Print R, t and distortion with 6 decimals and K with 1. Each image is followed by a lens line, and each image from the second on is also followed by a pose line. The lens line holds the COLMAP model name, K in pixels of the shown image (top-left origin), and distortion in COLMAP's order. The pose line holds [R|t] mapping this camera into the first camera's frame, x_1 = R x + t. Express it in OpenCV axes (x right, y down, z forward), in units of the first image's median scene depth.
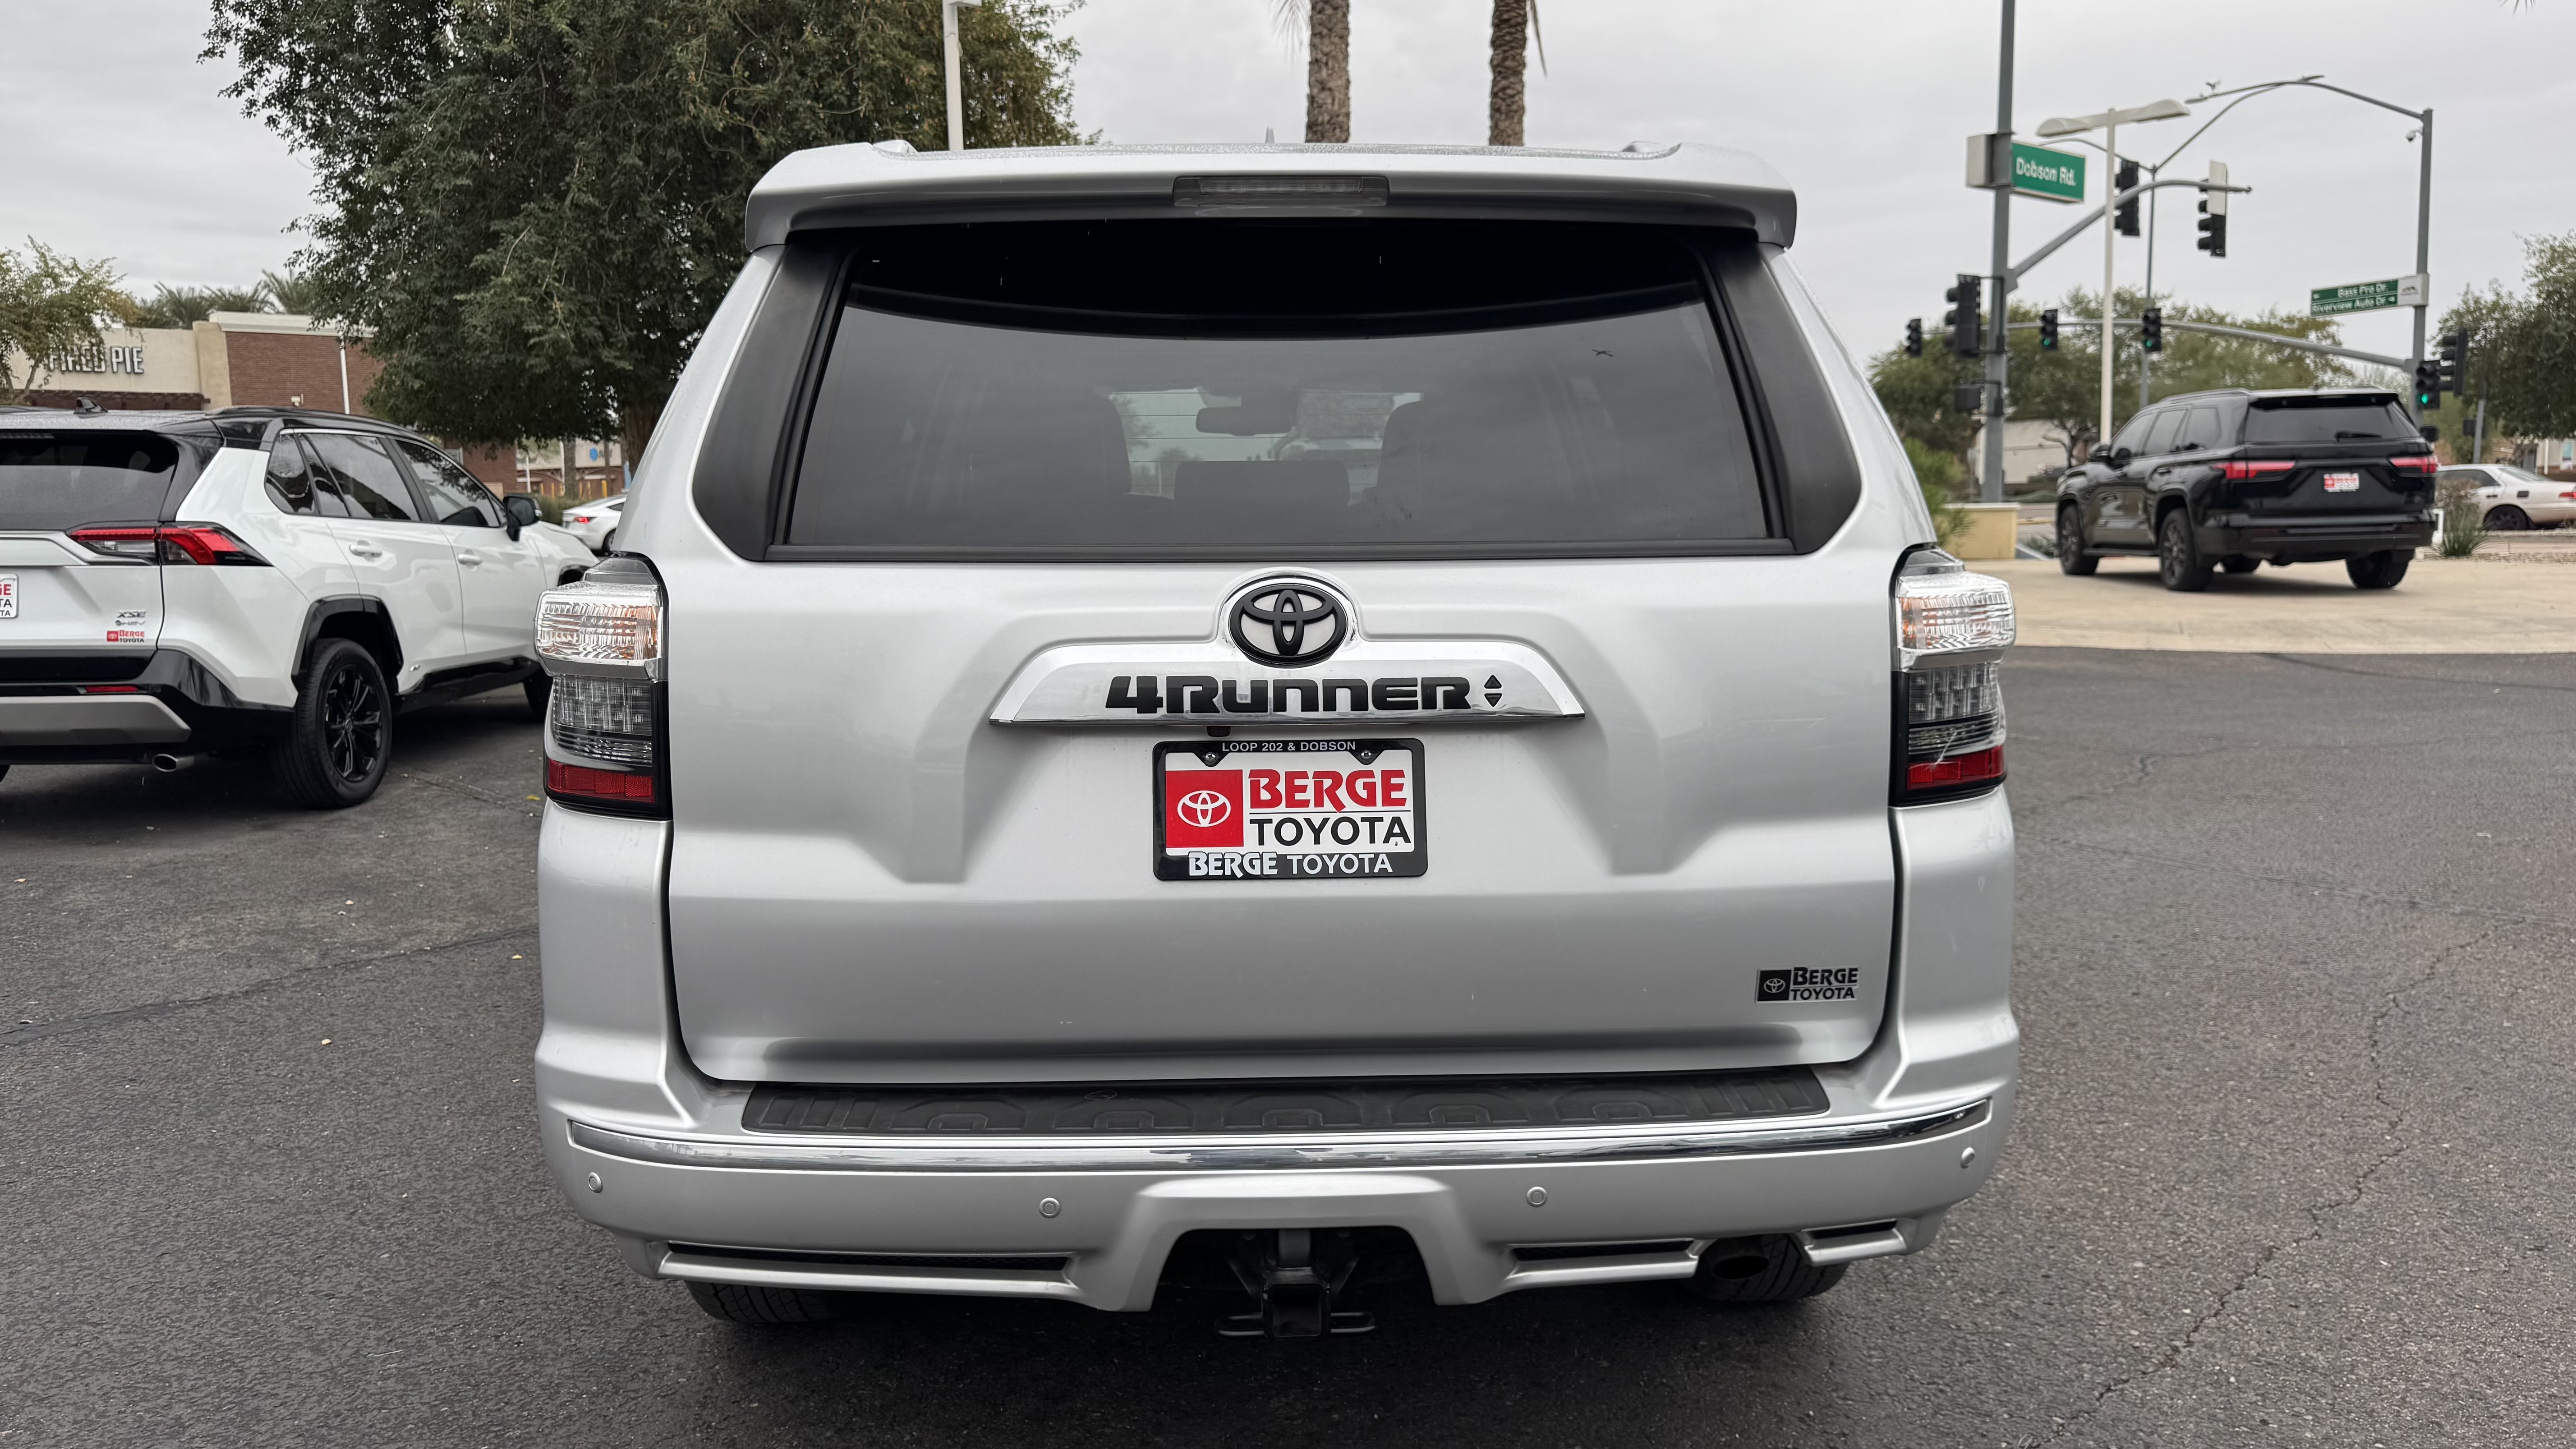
lens RADIAL K [[1832.2, 0, 1272.3], [0, 1832.2, 698.0], [0, 0, 1]] dist [0.052531, -0.056925]
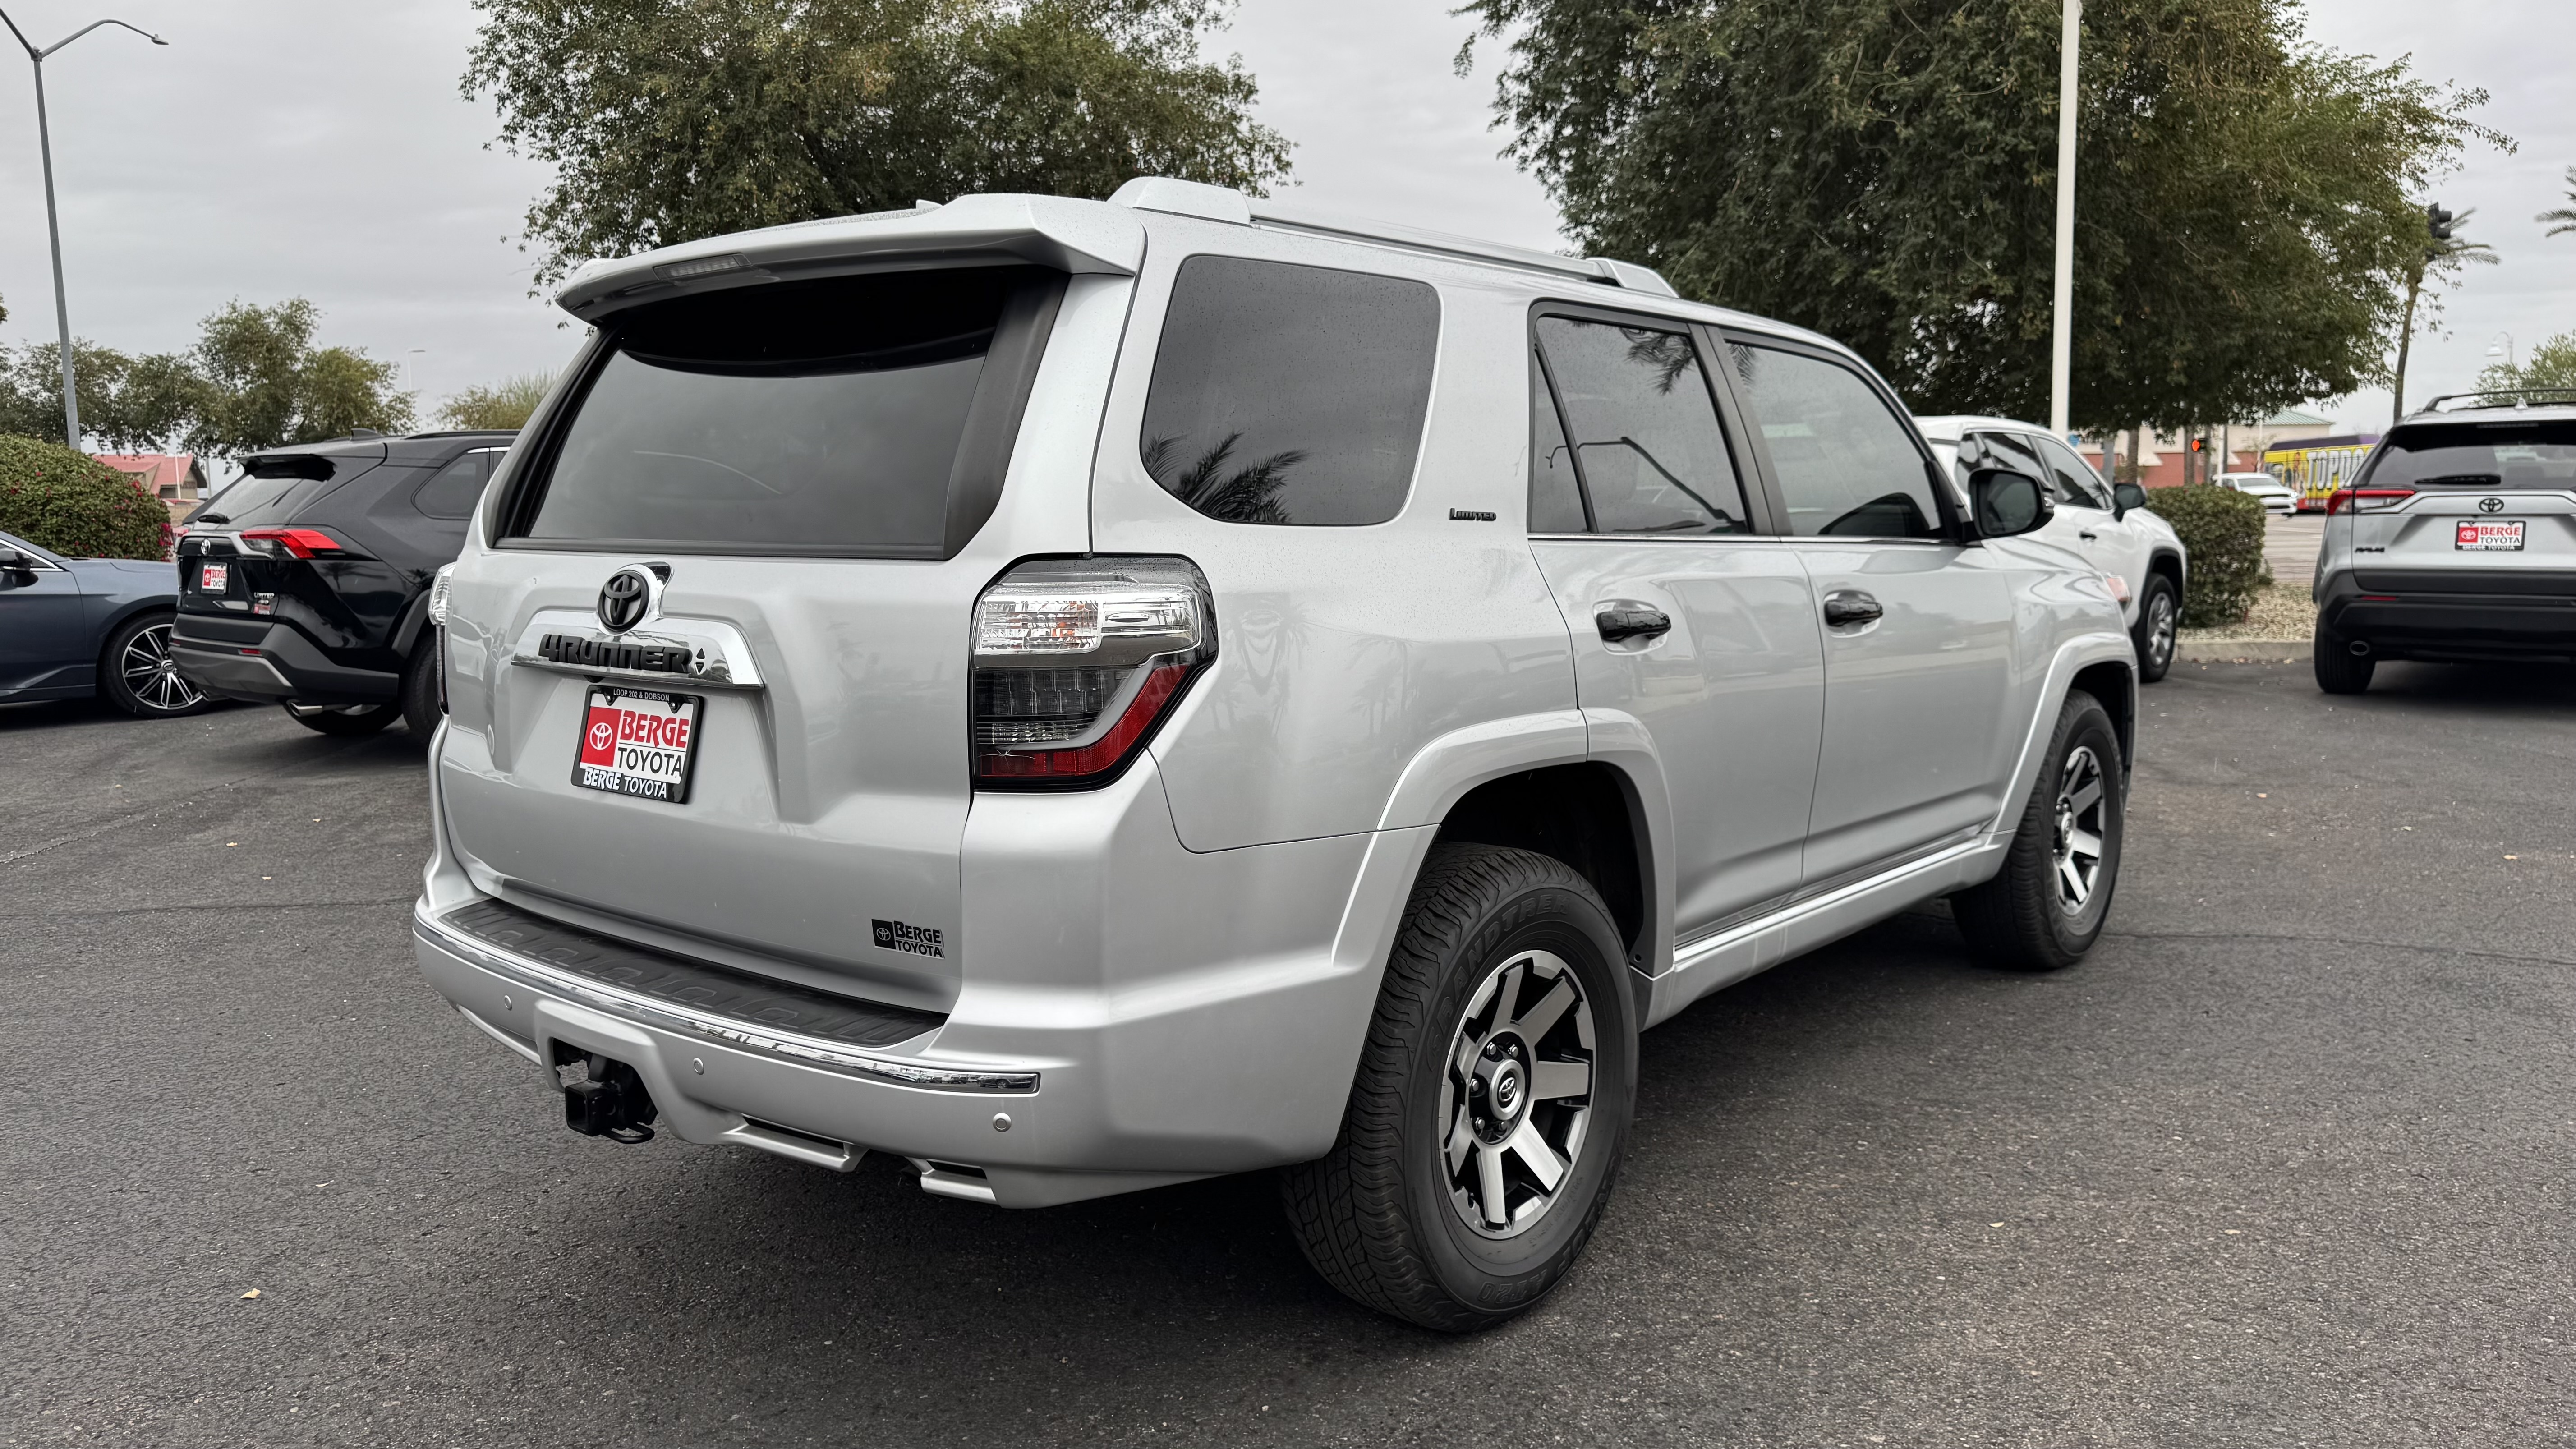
lens RADIAL K [[1832.2, 0, 1315.5], [0, 1832.2, 728.0], [0, 0, 1]] dist [0.052531, -0.056925]
pose [[0.750966, 0.080109, -0.655463, 1.220786], [-0.067291, 0.996731, 0.044722, -0.040843], [0.656903, 0.010522, 0.753902, 0.317160]]
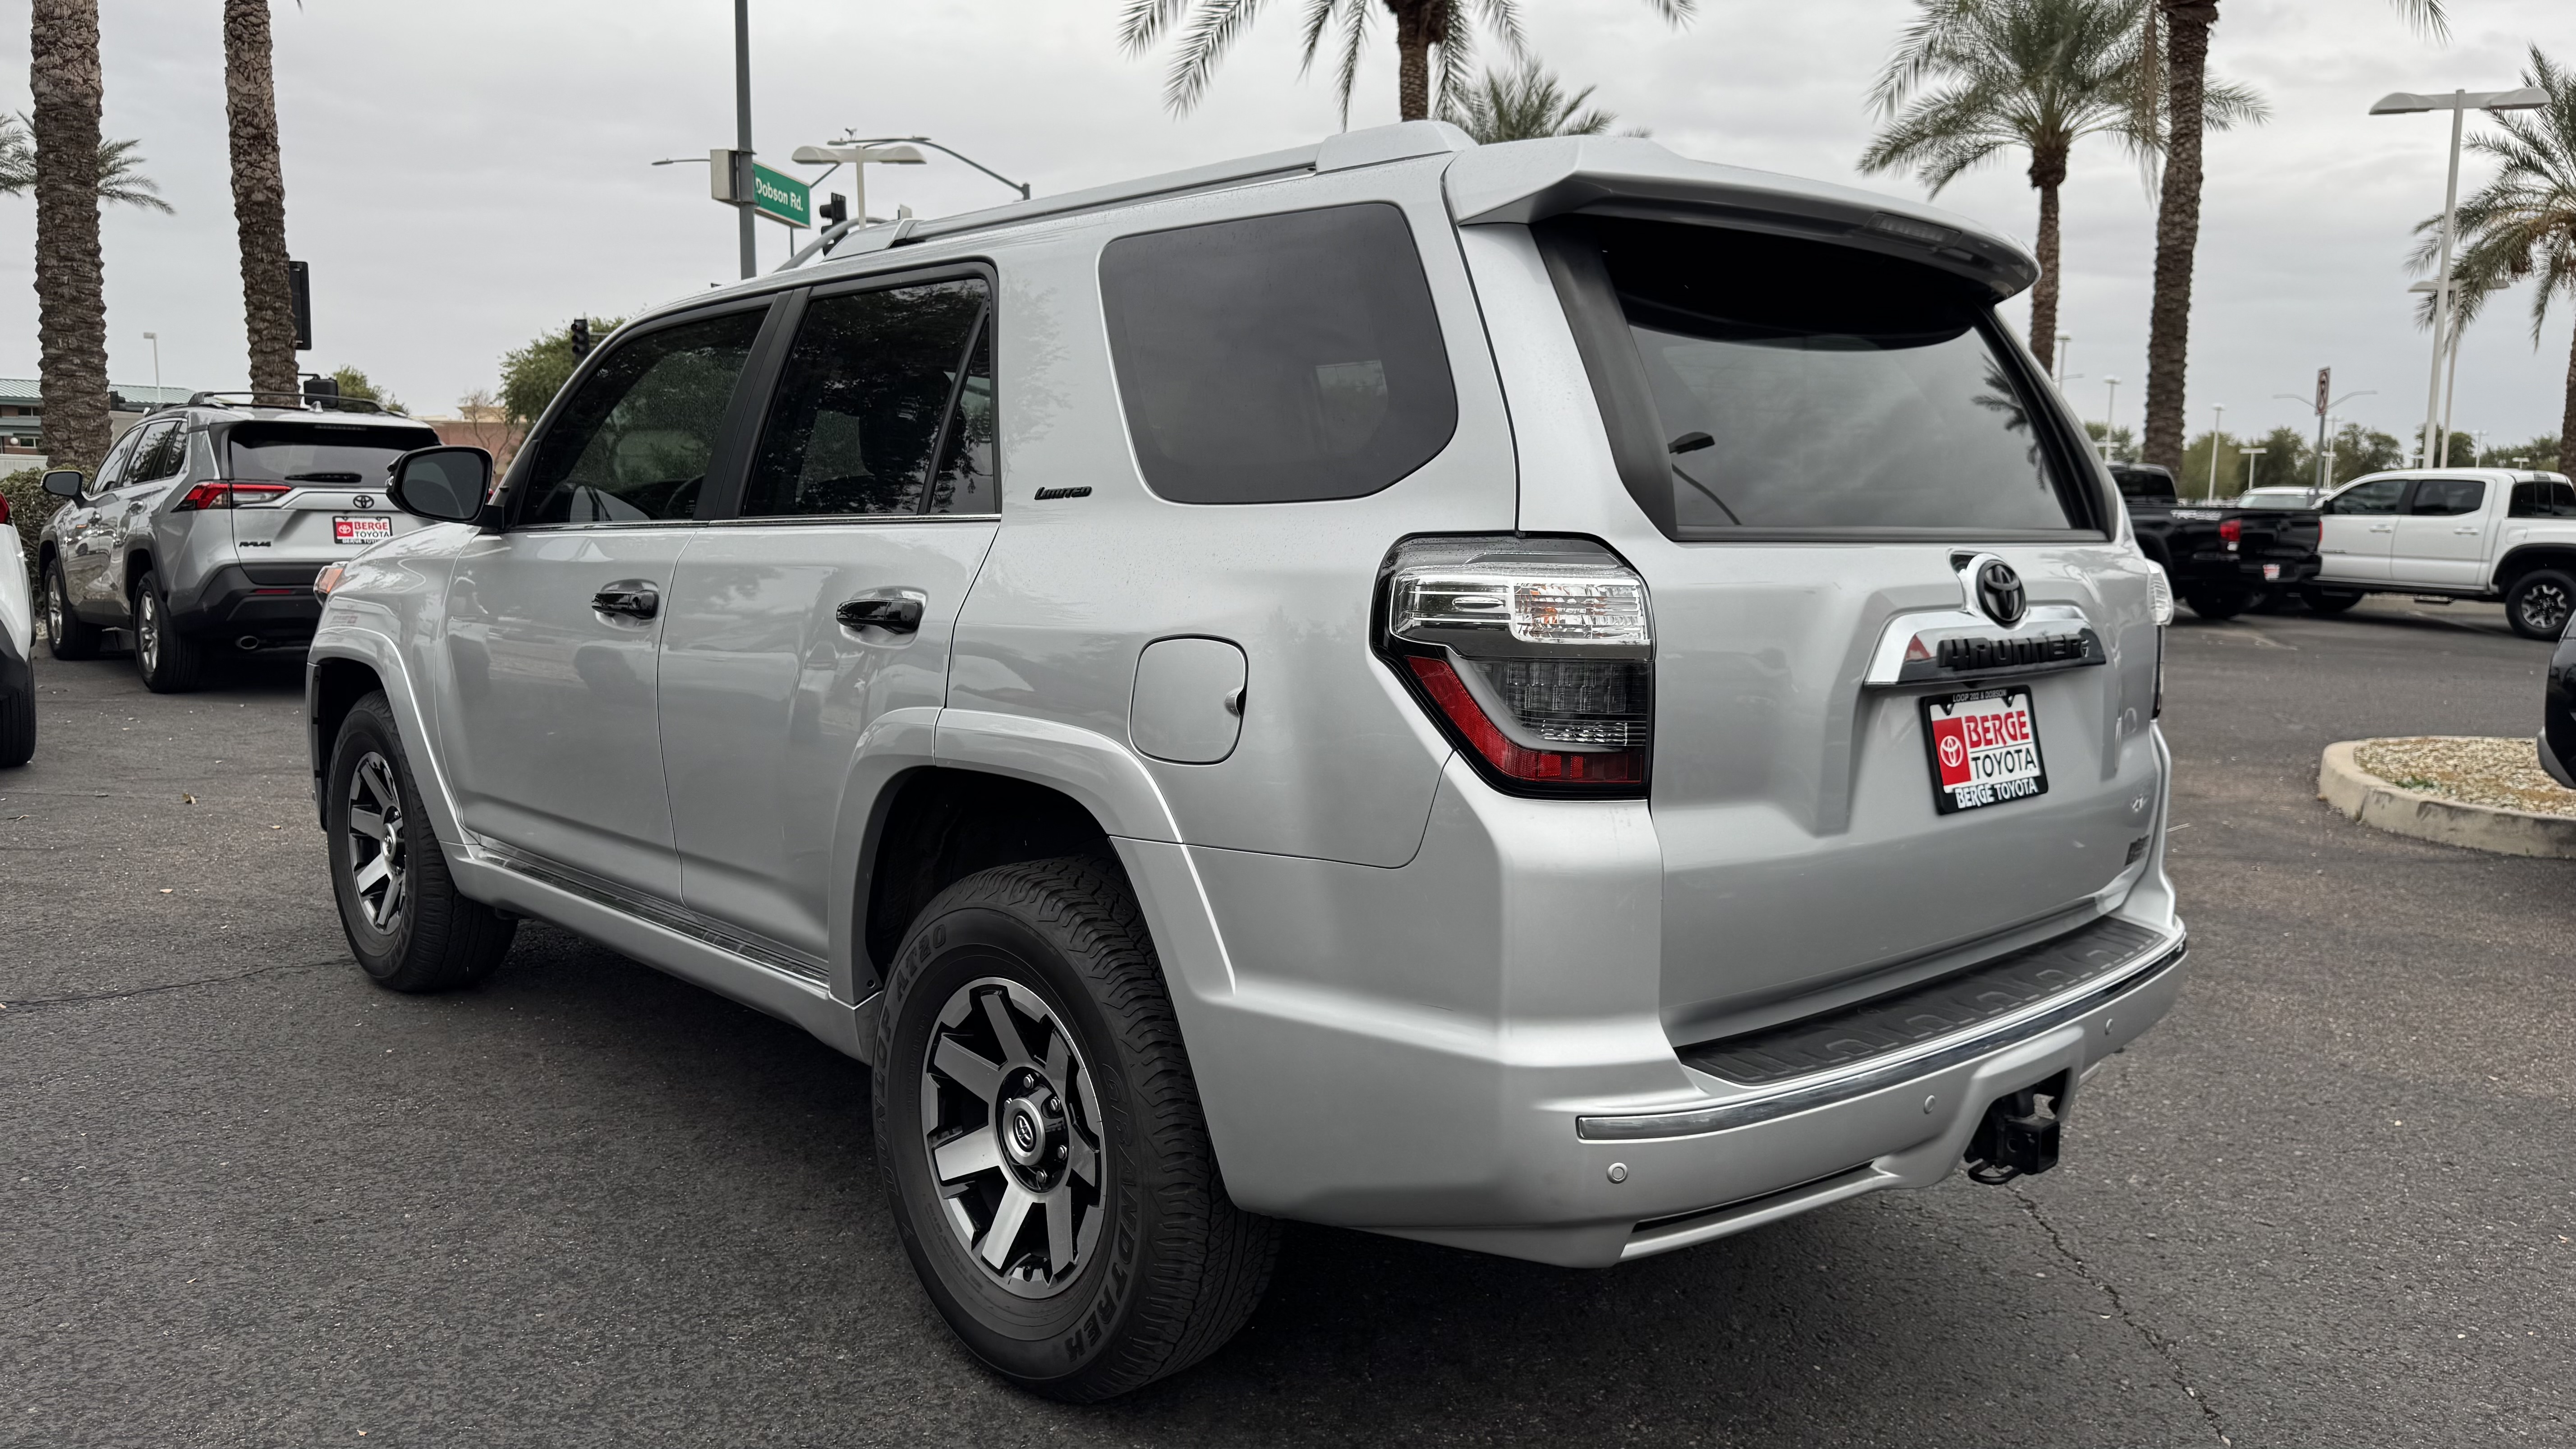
lens RADIAL K [[1832.2, 0, 1274.3], [0, 1832.2, 732.1], [0, 0, 1]] dist [0.052531, -0.056925]
pose [[0.749295, -0.060590, 0.659459, -1.118555], [0.050808, 0.998130, 0.033978, -0.013920], [-0.660285, 0.008046, 0.750972, 0.392182]]
